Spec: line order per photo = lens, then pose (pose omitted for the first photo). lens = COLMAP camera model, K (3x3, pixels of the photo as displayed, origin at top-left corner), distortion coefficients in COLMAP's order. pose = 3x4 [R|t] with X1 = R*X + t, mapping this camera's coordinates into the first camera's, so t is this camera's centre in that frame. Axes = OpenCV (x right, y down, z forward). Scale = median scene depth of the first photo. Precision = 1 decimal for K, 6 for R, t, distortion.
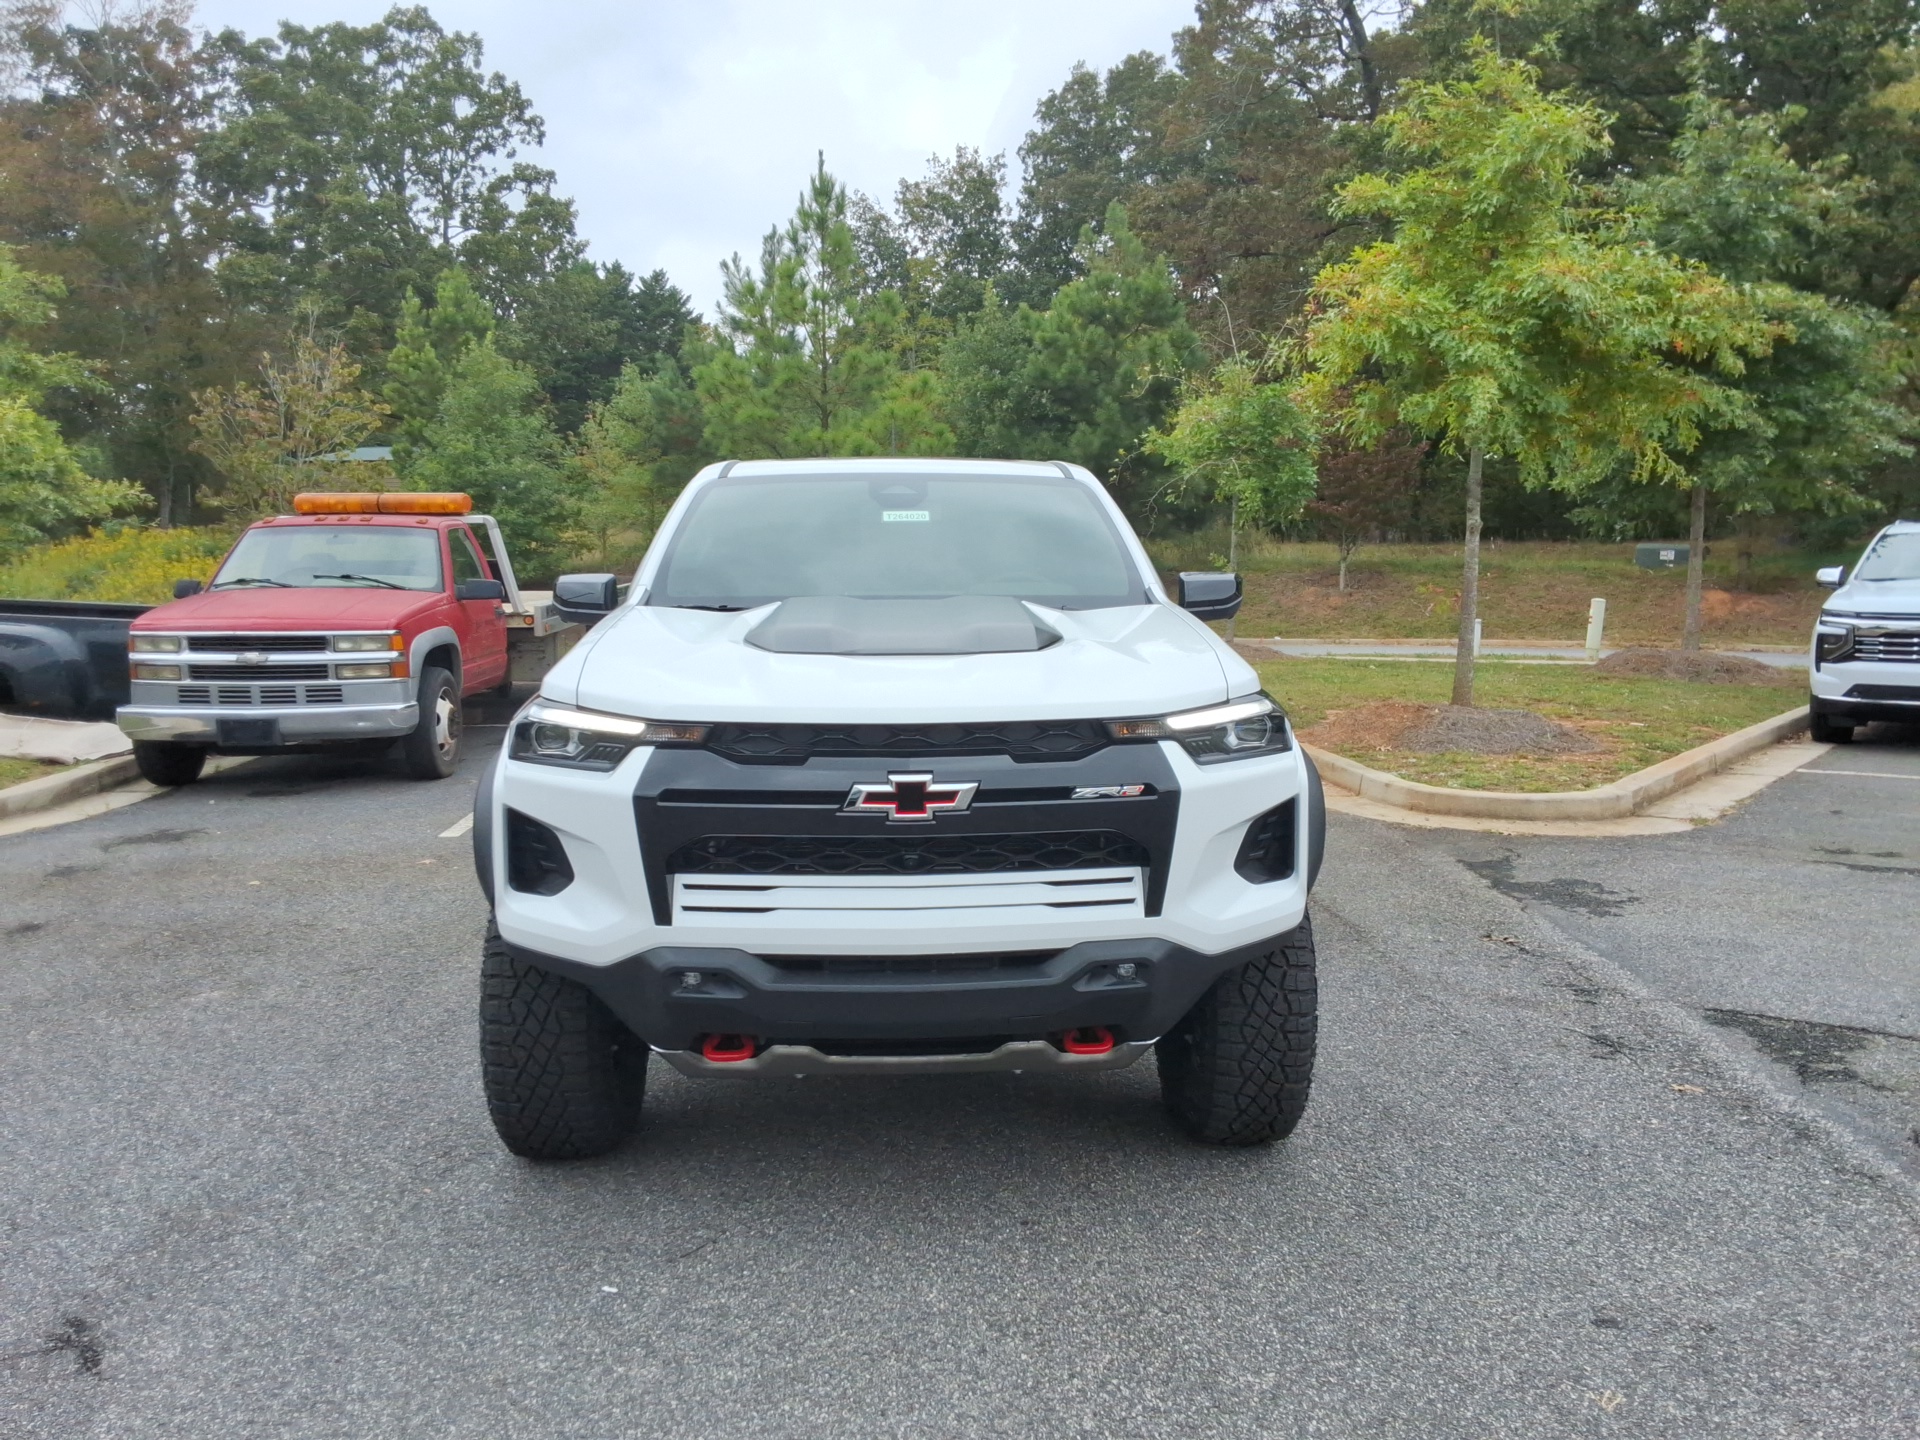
lens RADIAL K [[1539.3, 0, 968.2], [0, 1539.3, 730.4], [0, 0, 1]] dist [0.138961, -0.220427]
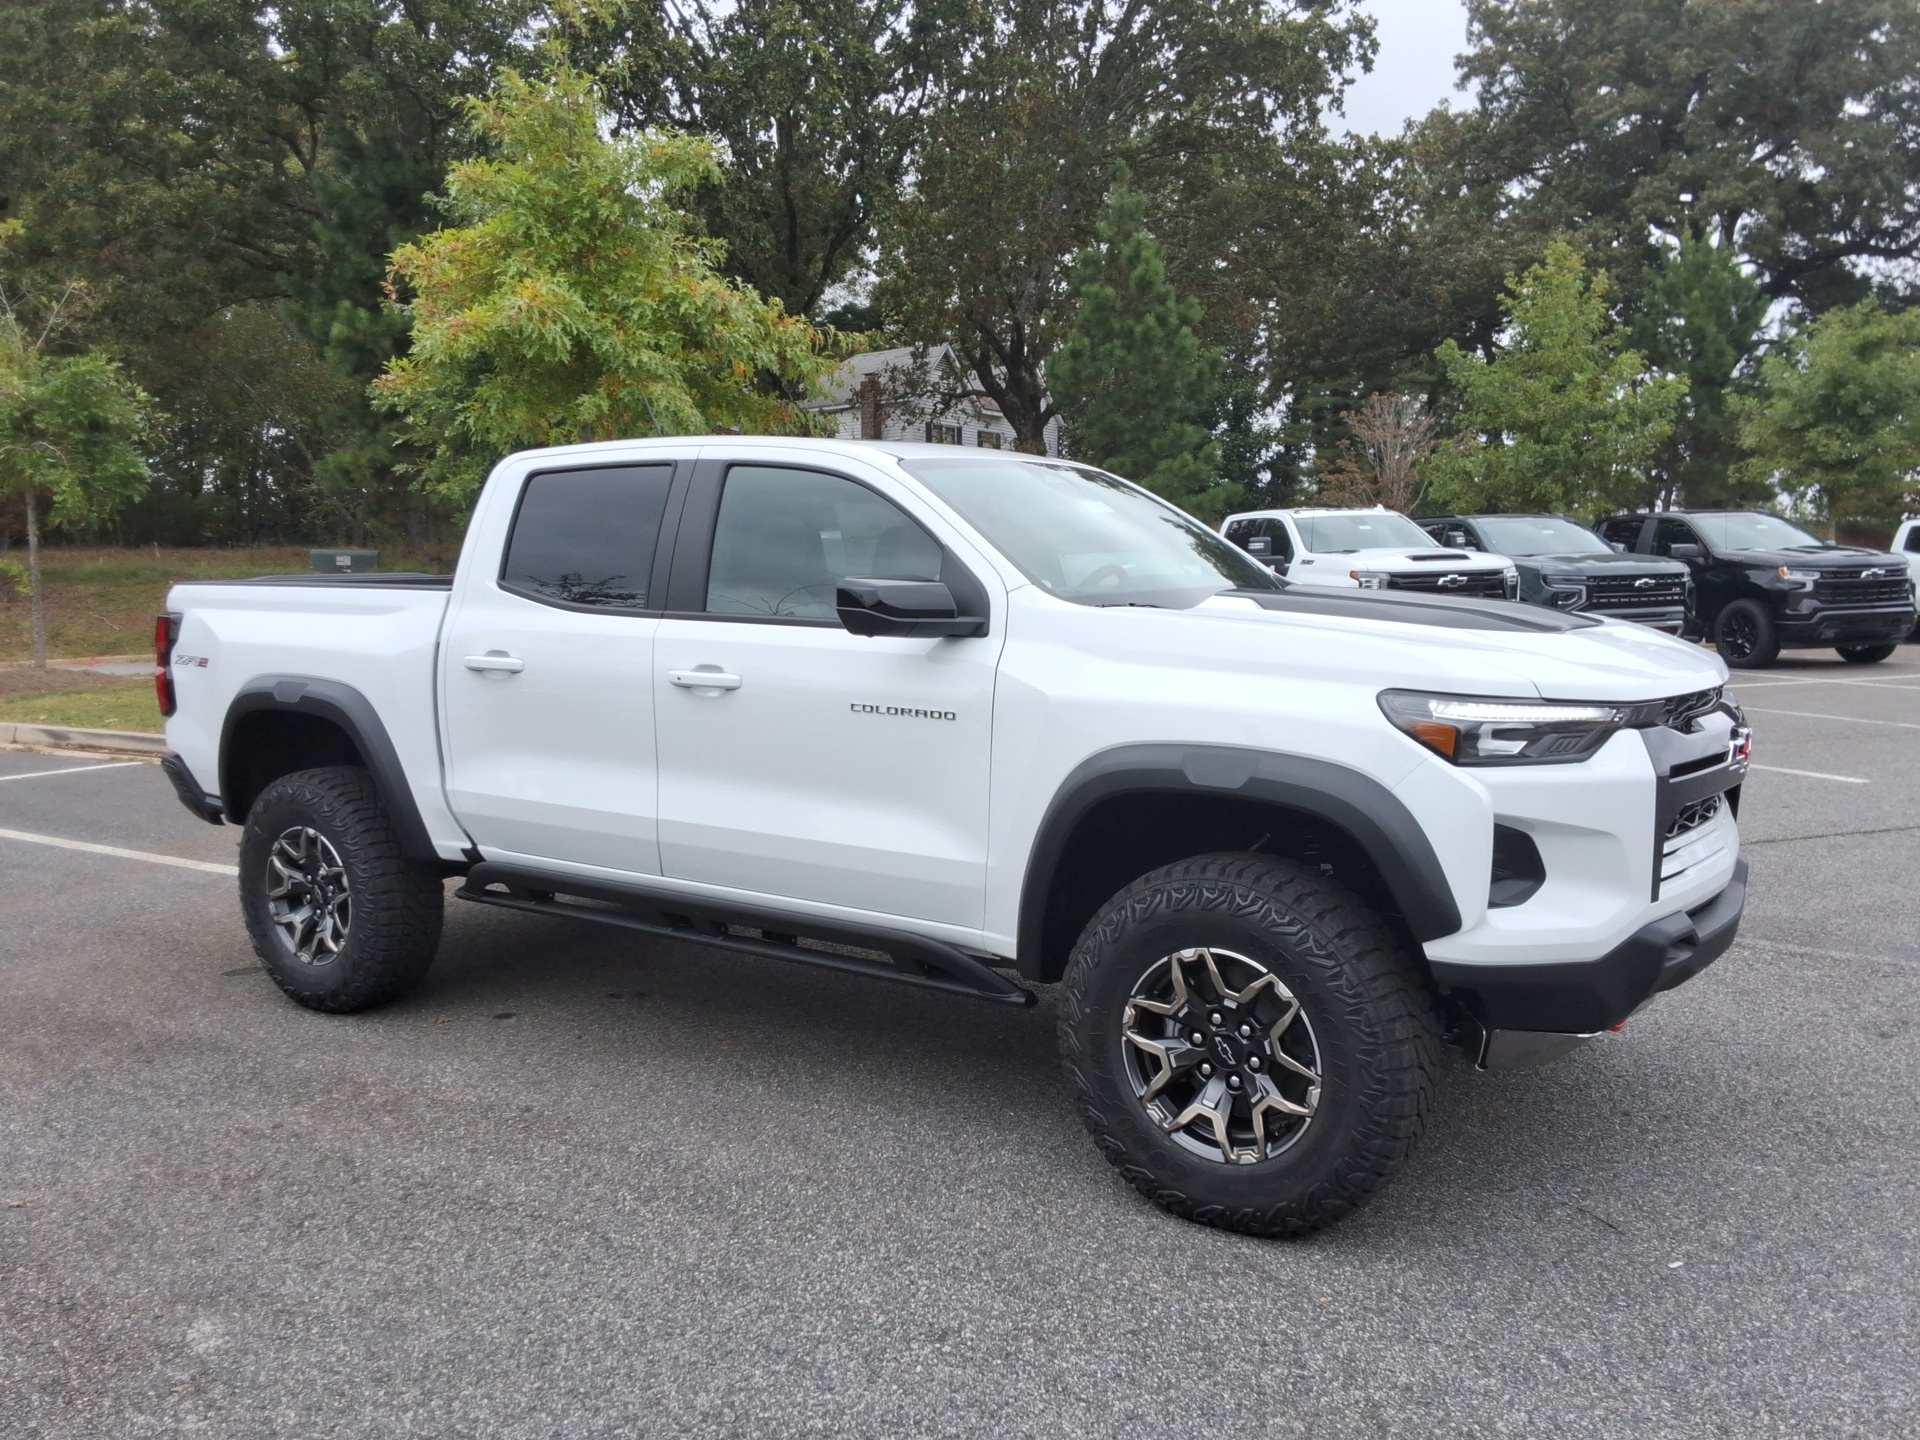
lens RADIAL K [[1539.3, 0, 968.2], [0, 1539.3, 730.4], [0, 0, 1]] dist [0.138961, -0.220427]
pose [[0.605432, -0.097746, 0.789872, -1.225678], [0.101566, 0.993804, 0.045133, -0.075775], [-0.789390, 0.052899, 0.611609, 0.693207]]
